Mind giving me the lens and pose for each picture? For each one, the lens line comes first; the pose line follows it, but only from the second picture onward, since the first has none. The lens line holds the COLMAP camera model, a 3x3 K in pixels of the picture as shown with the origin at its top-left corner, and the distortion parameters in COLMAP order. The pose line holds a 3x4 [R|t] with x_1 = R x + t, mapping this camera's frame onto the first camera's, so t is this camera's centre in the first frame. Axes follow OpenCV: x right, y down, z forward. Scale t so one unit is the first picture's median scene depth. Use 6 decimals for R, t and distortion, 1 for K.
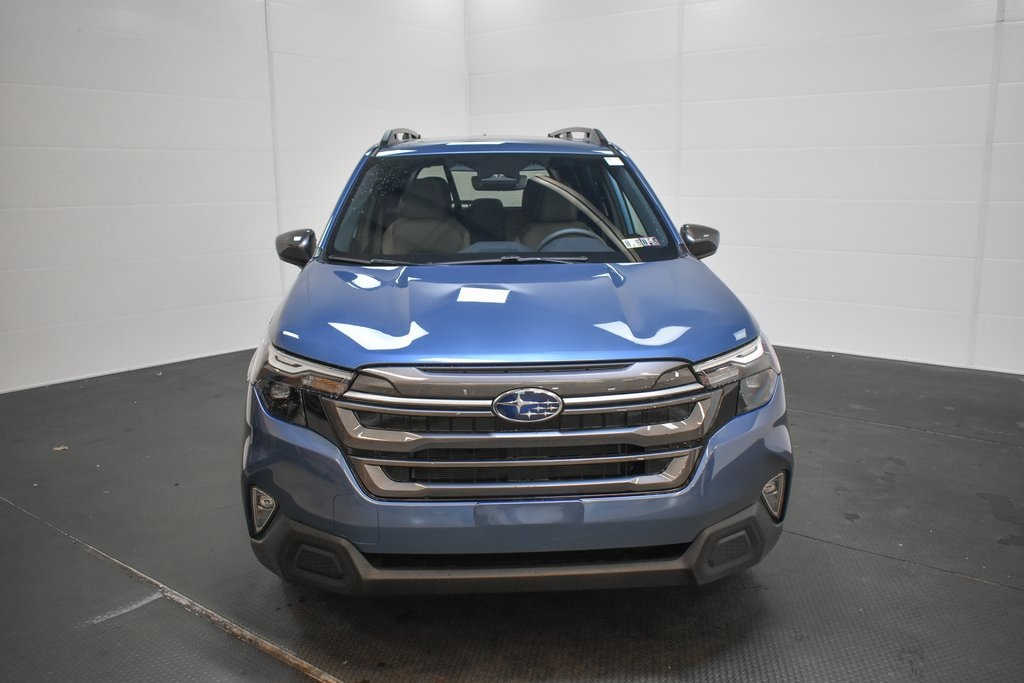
lens RADIAL K [[864.4, 0, 534.5], [0, 864.4, 347.3], [0, 0, 1]] dist [-0.008133, -0.014145]
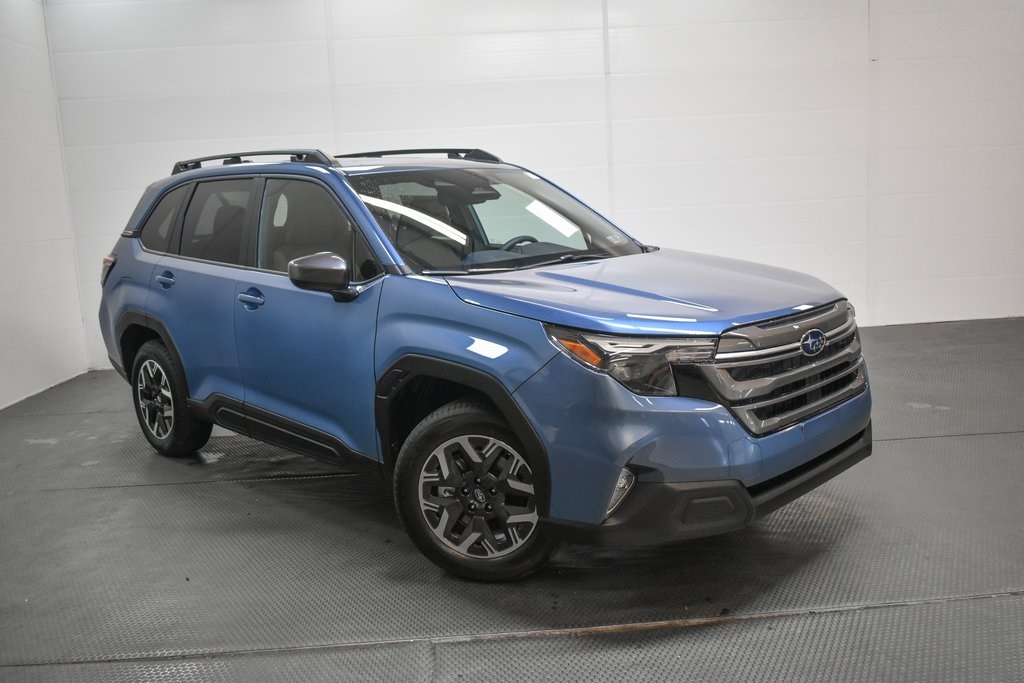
lens RADIAL K [[864.4, 0, 534.5], [0, 864.4, 347.3], [0, 0, 1]] dist [-0.008133, -0.014145]
pose [[0.740983, -0.145709, 0.655525, -1.127859], [0.175863, 0.984212, 0.019979, -0.025149], [-0.648087, 0.100478, 0.754909, 0.264315]]
